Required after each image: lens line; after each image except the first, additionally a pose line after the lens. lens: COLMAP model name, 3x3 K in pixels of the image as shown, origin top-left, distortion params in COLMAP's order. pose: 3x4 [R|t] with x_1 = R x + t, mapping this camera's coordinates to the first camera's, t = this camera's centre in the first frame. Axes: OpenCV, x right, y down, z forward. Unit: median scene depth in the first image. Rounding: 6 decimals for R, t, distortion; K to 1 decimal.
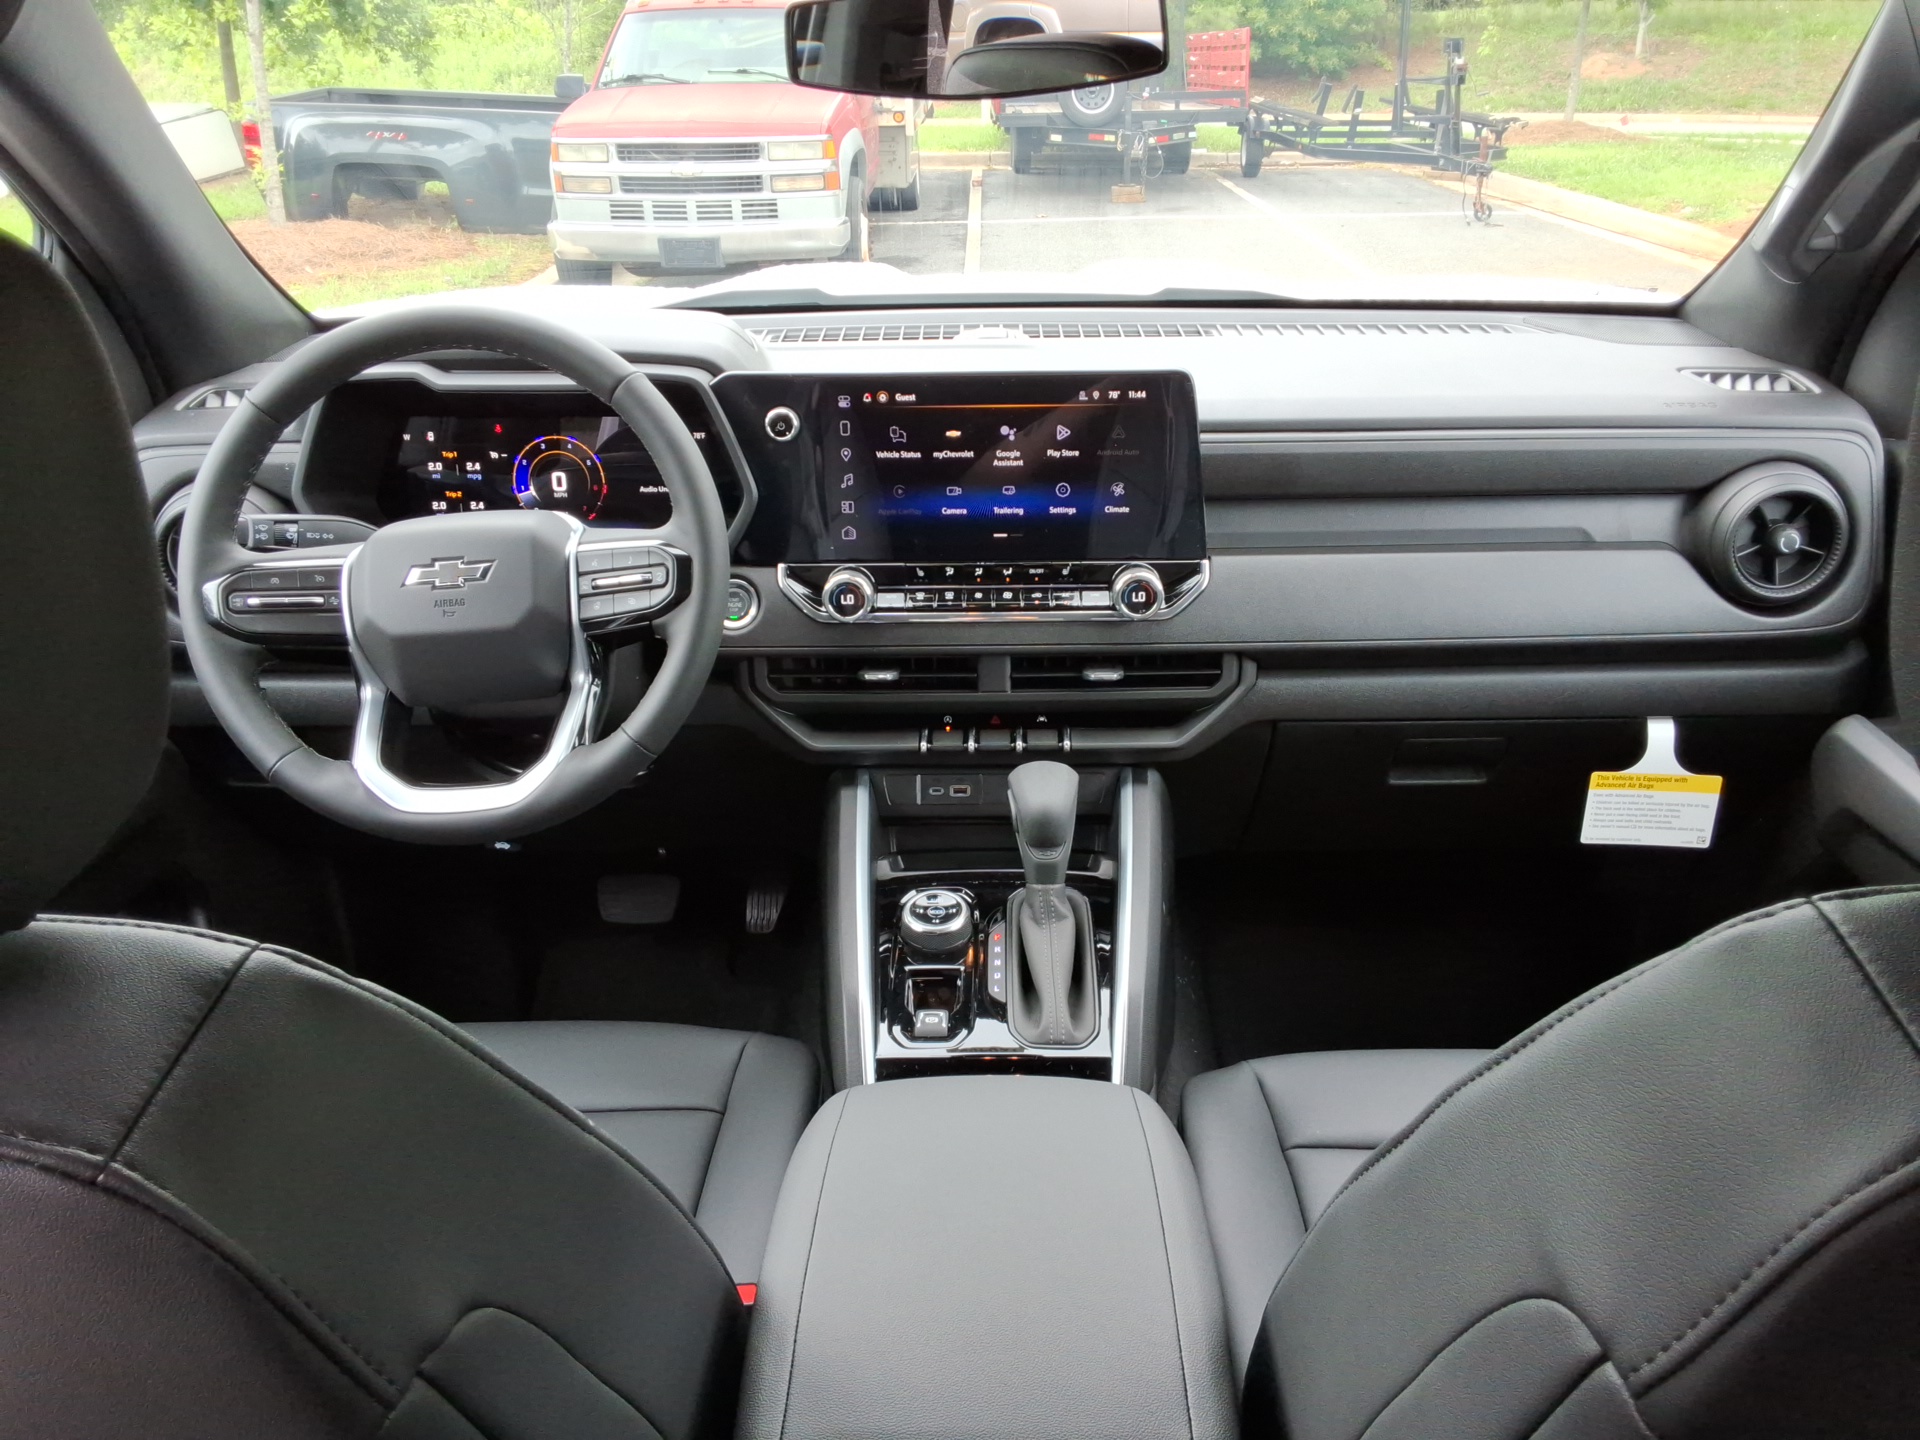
lens RADIAL K [[1529.7, 0, 960.0], [0, 1529.7, 720.0], [0, 0, 1]] dist [0.097531, -0.163090]
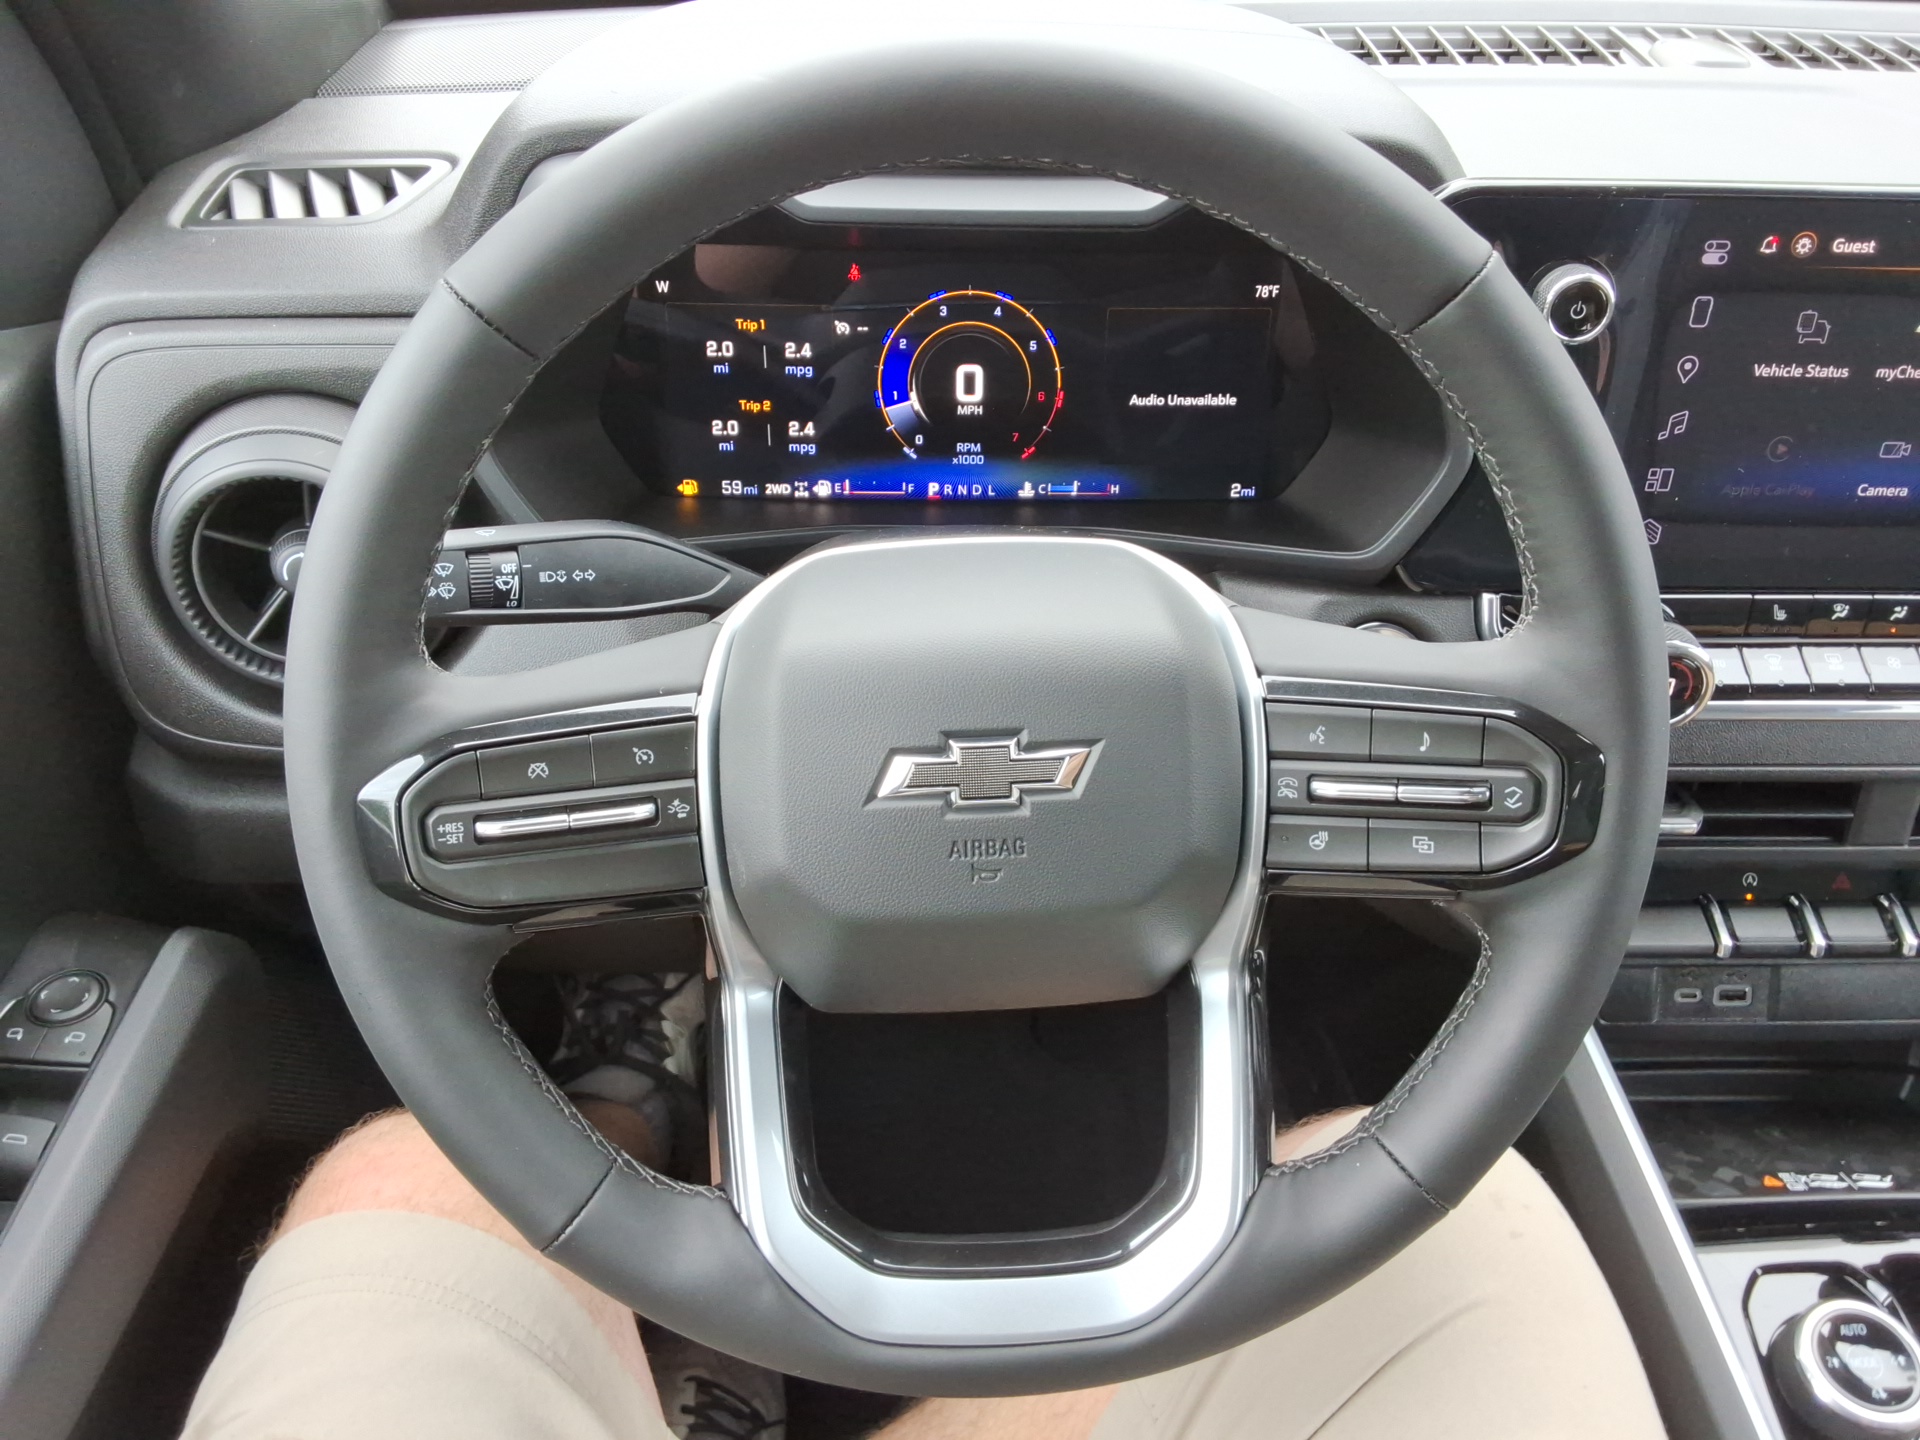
lens RADIAL K [[1576.2, 0, 969.3], [0, 1576.2, 755.2], [0, 0, 1]] dist [0.194905, -0.302859]
pose [[0.999033, 0.003897, 0.043785, -0.302945], [-0.013942, 0.972728, 0.231531, -0.168603], [-0.041689, -0.231917, 0.971842, 0.512038]]
